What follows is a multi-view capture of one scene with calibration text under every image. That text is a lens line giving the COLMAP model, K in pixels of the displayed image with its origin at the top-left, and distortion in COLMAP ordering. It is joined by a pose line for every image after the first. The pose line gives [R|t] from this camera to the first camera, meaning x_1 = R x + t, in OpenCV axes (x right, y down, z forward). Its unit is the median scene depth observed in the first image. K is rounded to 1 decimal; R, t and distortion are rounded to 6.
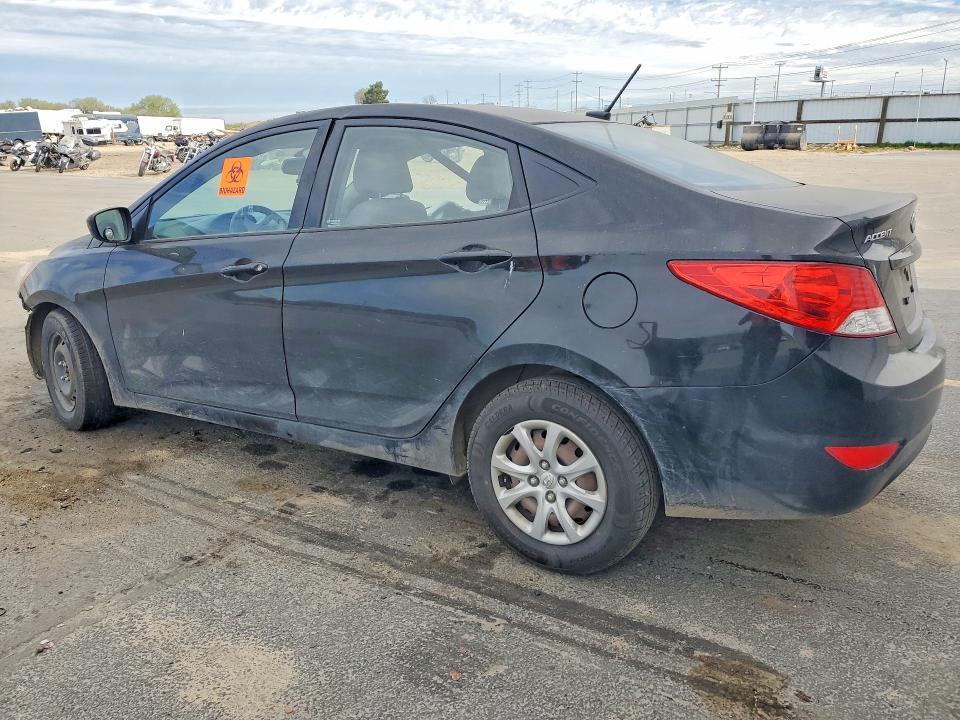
lens RADIAL K [[731.5, 0, 480.0], [0, 731.5, 360.0], [0, 0, 1]] dist [0.009362, -0.005486]
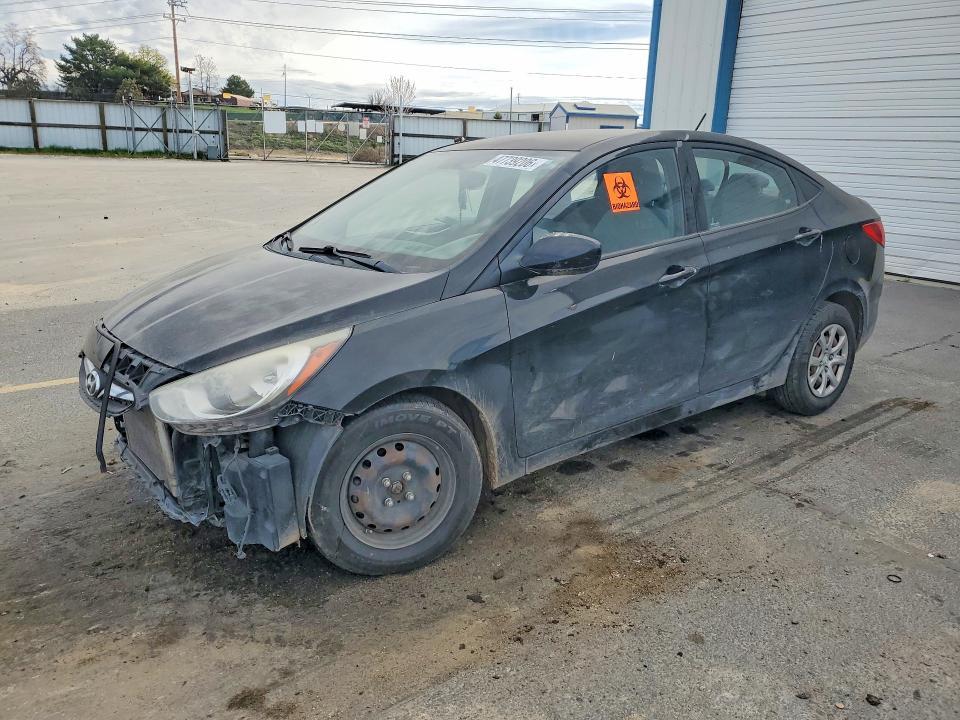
lens RADIAL K [[731.5, 0, 480.0], [0, 731.5, 360.0], [0, 0, 1]] dist [0.009362, -0.005486]
pose [[0.364652, -0.228403, 0.902697, -1.594100], [0.232482, 0.961079, 0.149262, -0.257566], [-0.901655, 0.155432, 0.403559, 0.927512]]
